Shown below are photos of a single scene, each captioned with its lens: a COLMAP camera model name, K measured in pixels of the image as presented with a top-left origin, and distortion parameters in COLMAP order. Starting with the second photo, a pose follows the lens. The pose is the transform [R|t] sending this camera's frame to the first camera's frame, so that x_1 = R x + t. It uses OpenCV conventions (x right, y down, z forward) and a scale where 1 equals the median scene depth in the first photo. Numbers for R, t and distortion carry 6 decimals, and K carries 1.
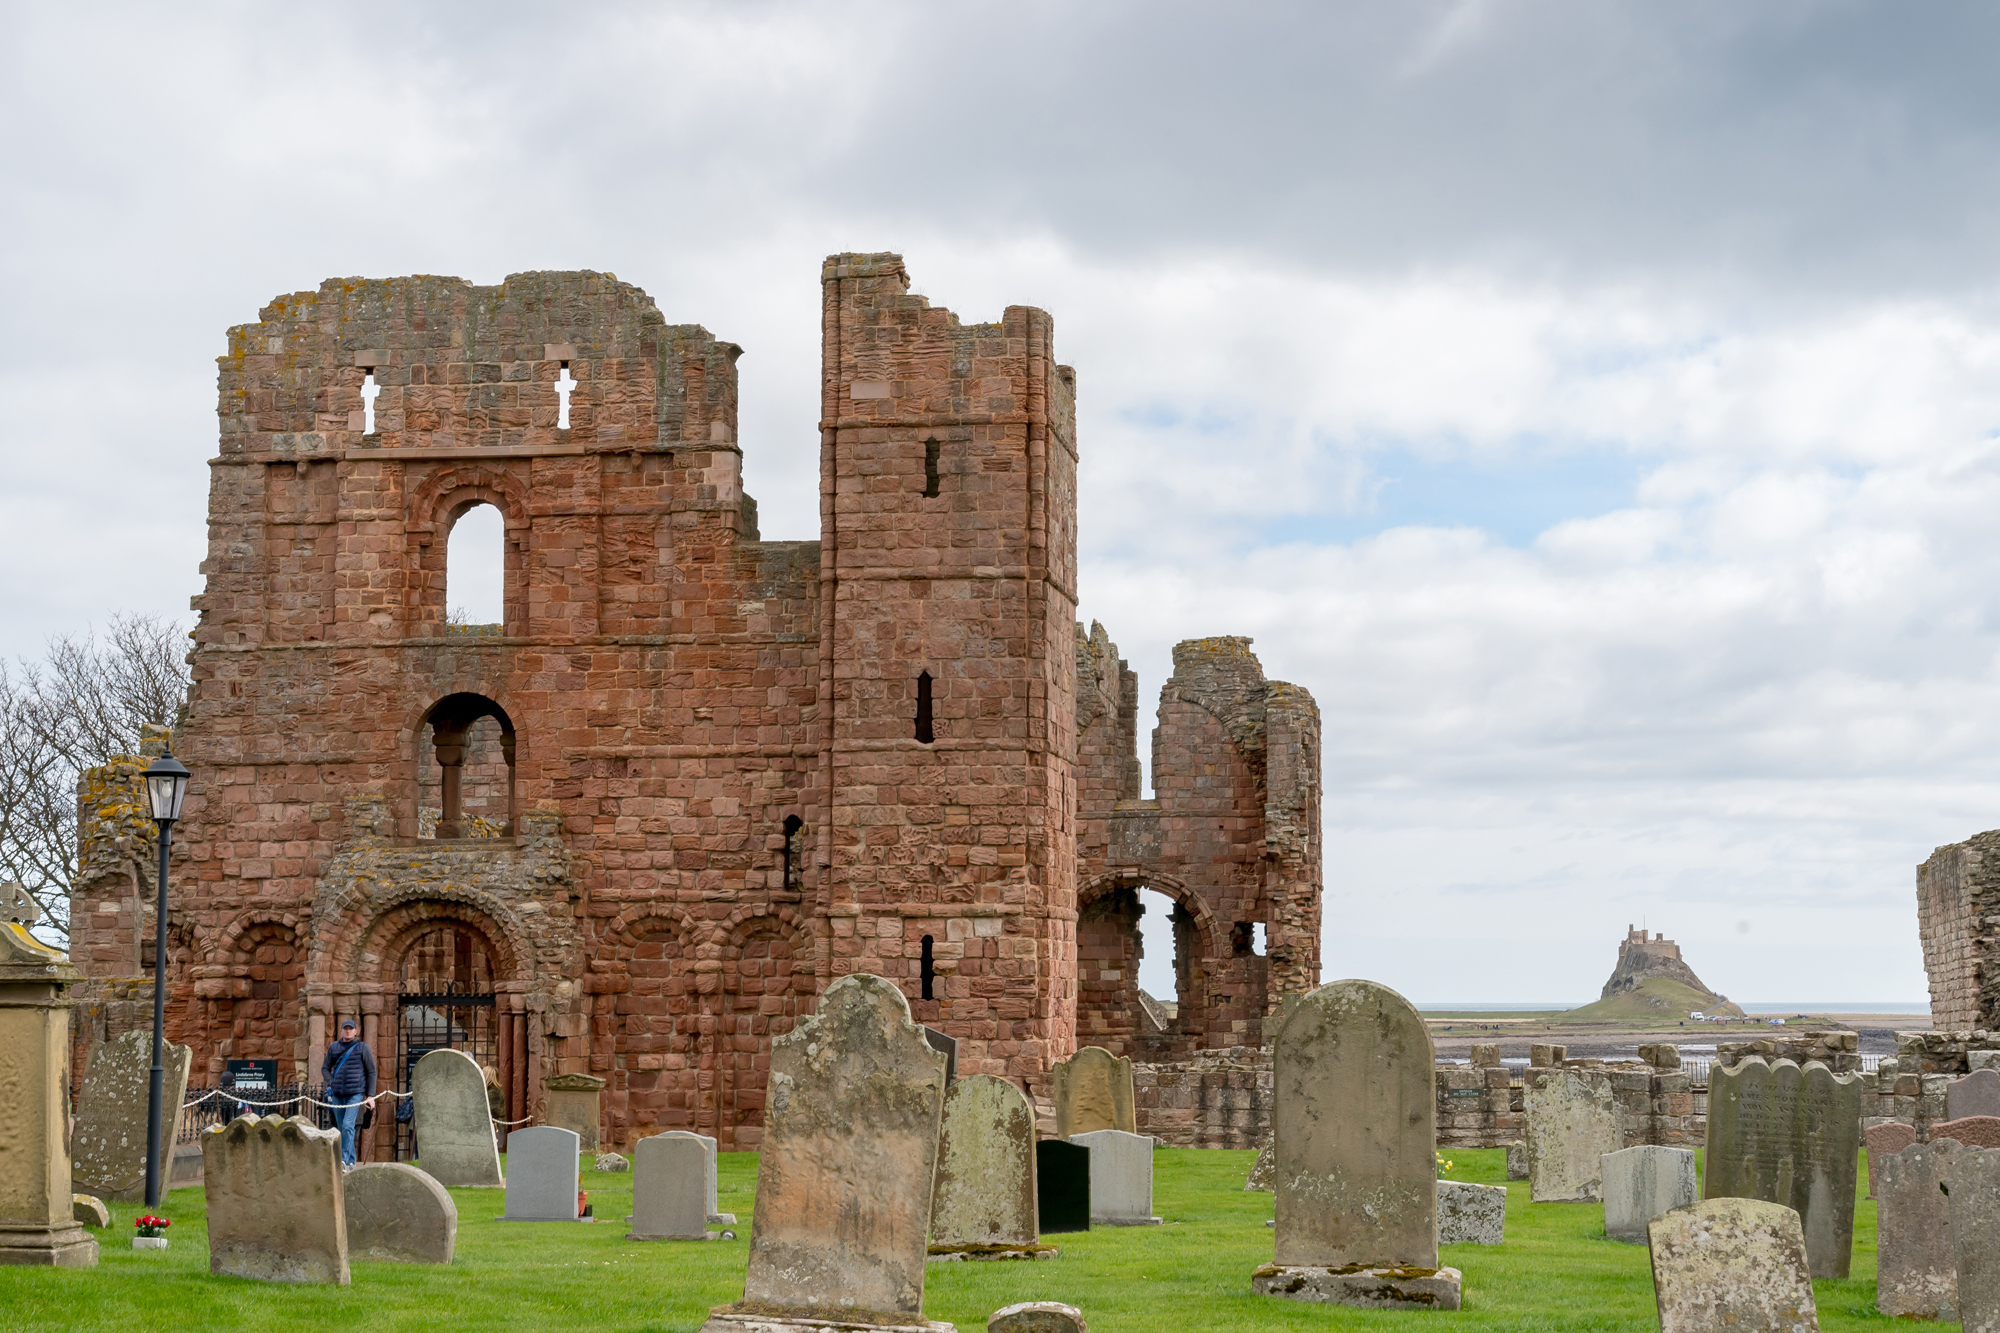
lens RADIAL K [[2680.8, 0, 1000.0], [0, 2680.8, 666.5], [0, 0, 1]] dist [-0.030011, 0.024057]
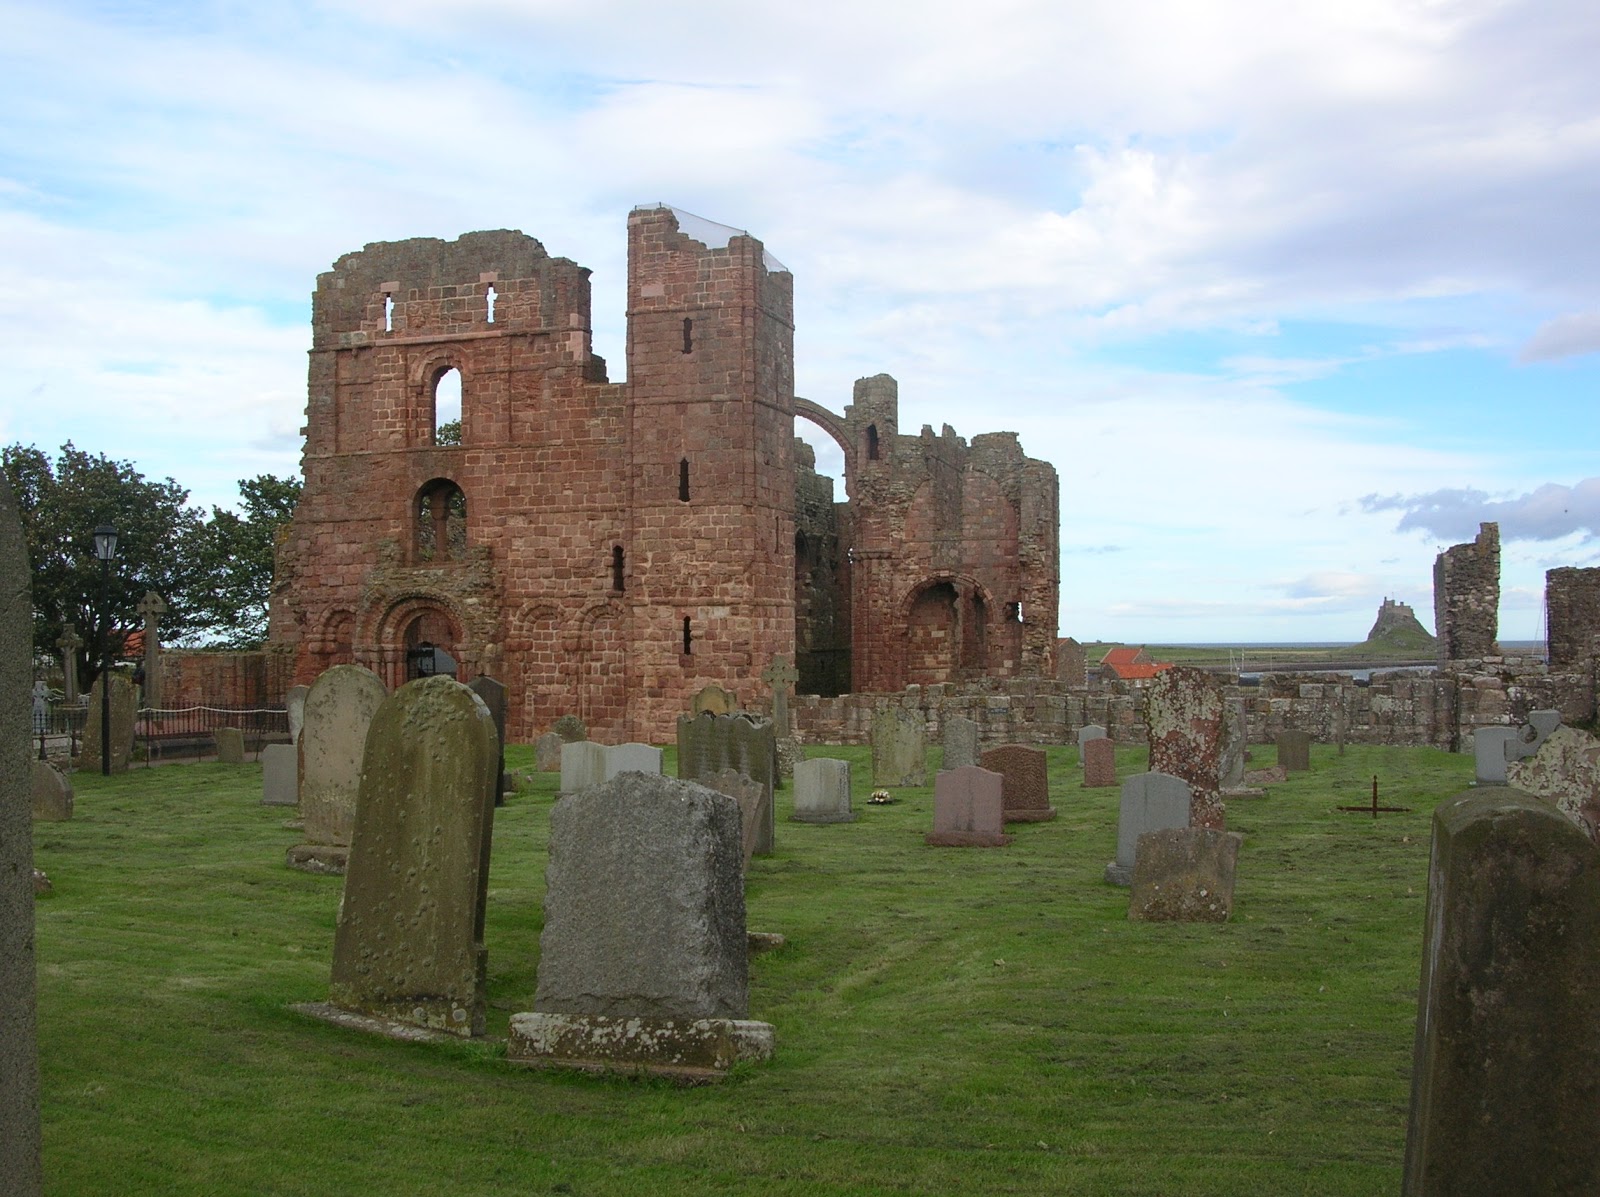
lens RADIAL K [[1531.0, 0, 800.0], [0, 1531.0, 598.5], [0, 0, 1]] dist [-0.200398, -0.000308]
pose [[0.988321, -0.007229, -0.152212, 0.178642], [0.021694, 0.995375, 0.093585, 0.001177], [0.150831, -0.095794, 0.983907, 0.065338]]
